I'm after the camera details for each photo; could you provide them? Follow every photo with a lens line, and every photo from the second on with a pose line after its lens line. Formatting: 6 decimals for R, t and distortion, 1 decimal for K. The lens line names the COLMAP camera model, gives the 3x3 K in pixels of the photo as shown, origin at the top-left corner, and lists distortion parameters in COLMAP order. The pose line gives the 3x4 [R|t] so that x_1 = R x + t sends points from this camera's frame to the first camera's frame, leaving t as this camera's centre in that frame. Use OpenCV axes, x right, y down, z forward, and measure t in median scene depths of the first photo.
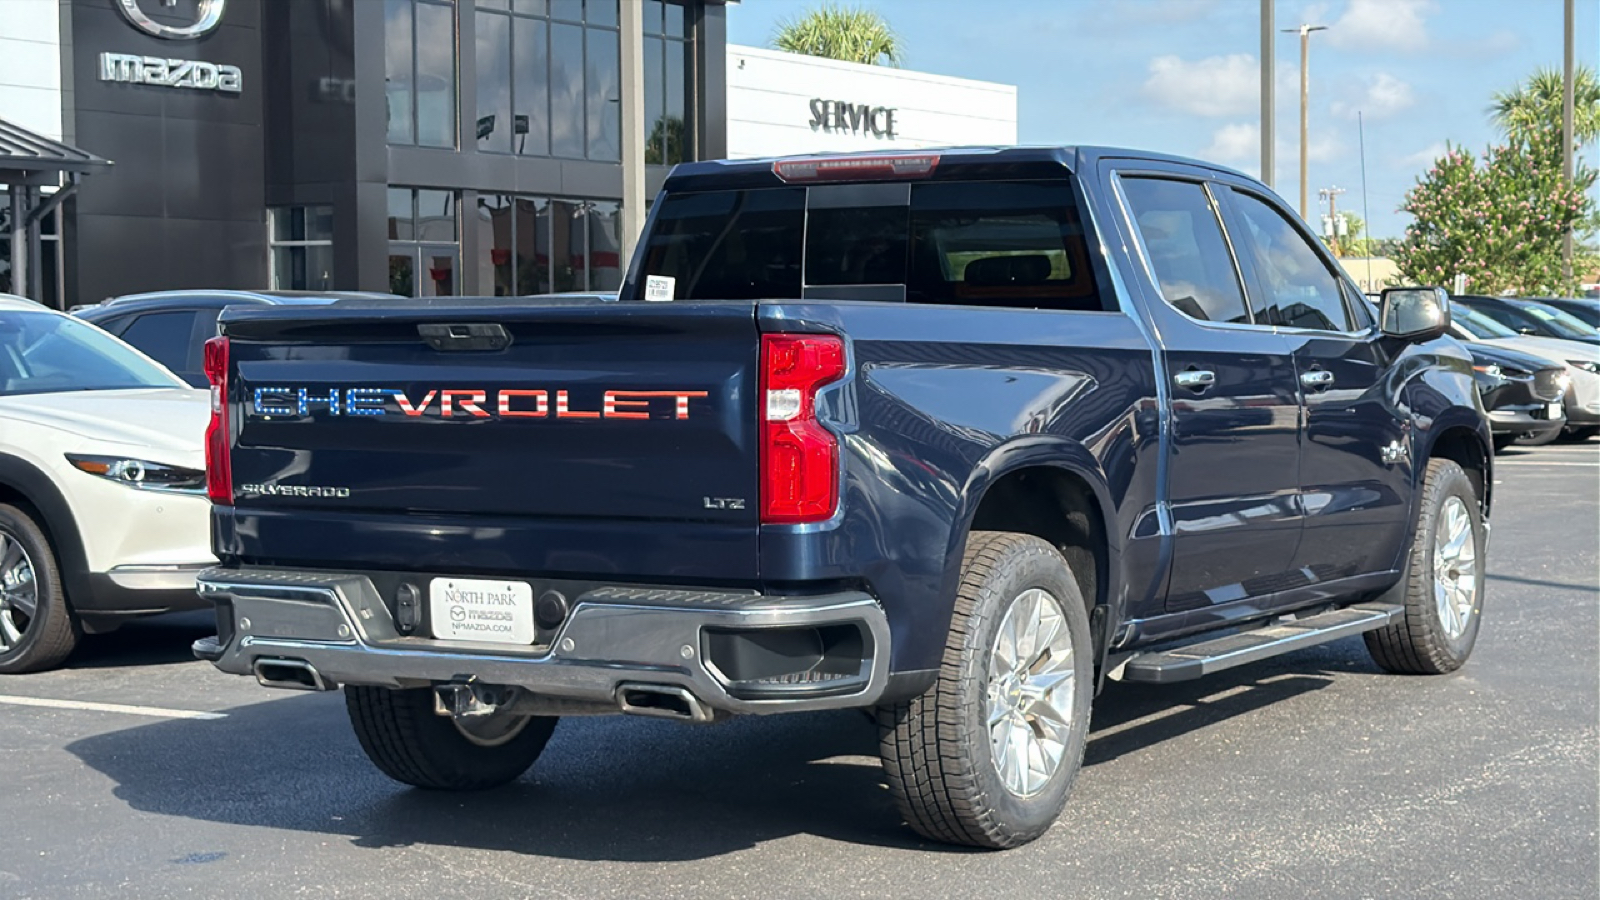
lens RADIAL K [[2686.2, 0, 795.9], [0, 2686.2, 444.5], [0, 0, 1]] dist [0.153979, 0.000000]
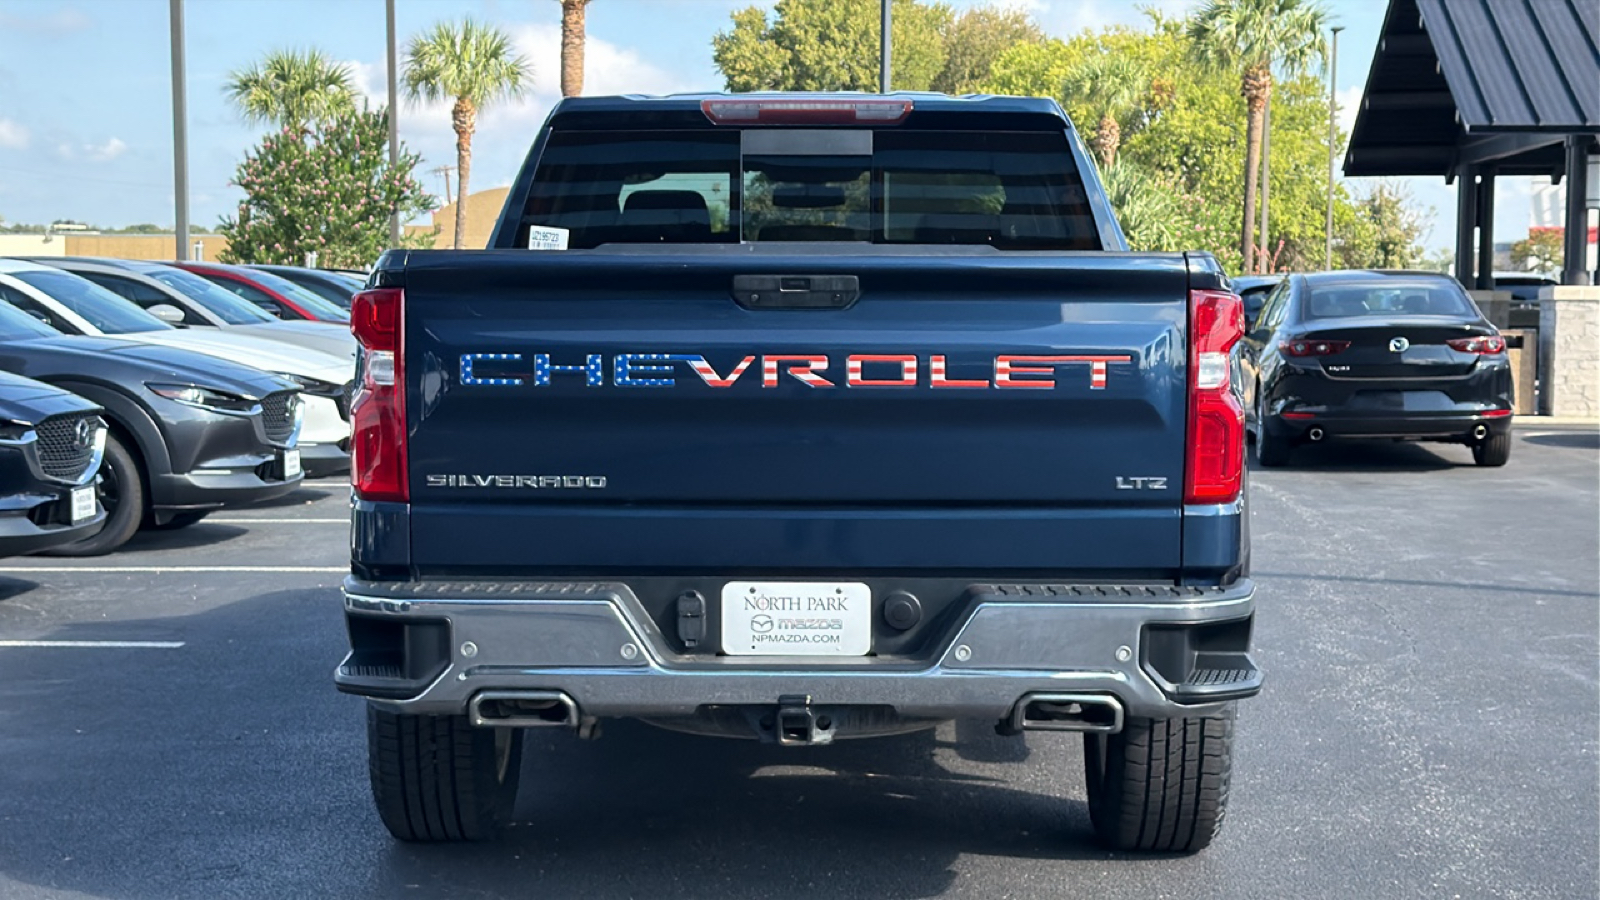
lens RADIAL K [[2686.2, 0, 806.8], [0, 2686.2, 449.8], [0, 0, 1]] dist [0.153979, 0.000000]
pose [[0.872321, -0.016228, 0.488664, -0.518655], [0.011569, 0.999854, 0.012553, -0.001334], [-0.488797, -0.005297, 0.872382, 0.267560]]
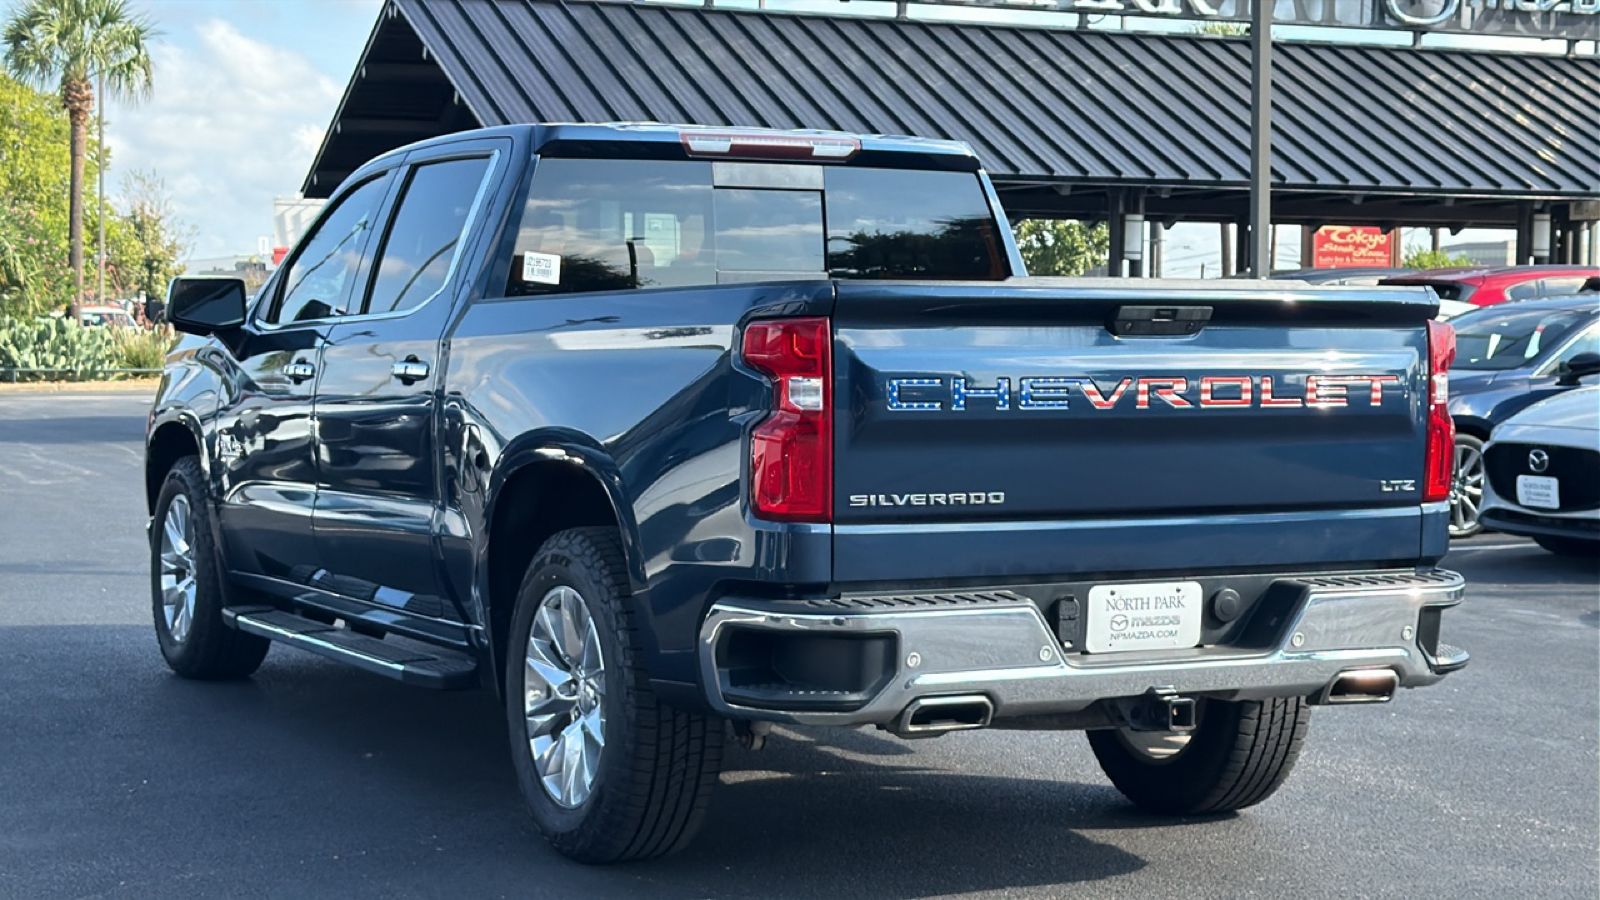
lens RADIAL K [[2686.2, 0, 802.9], [0, 2686.2, 449.2], [0, 0, 1]] dist [0.153979, 0.000000]
pose [[0.548318, -0.027708, 0.835811, -0.947199], [0.027004, 0.999516, 0.015419, -0.013259], [-0.835834, 0.014115, 0.548801, 0.586246]]
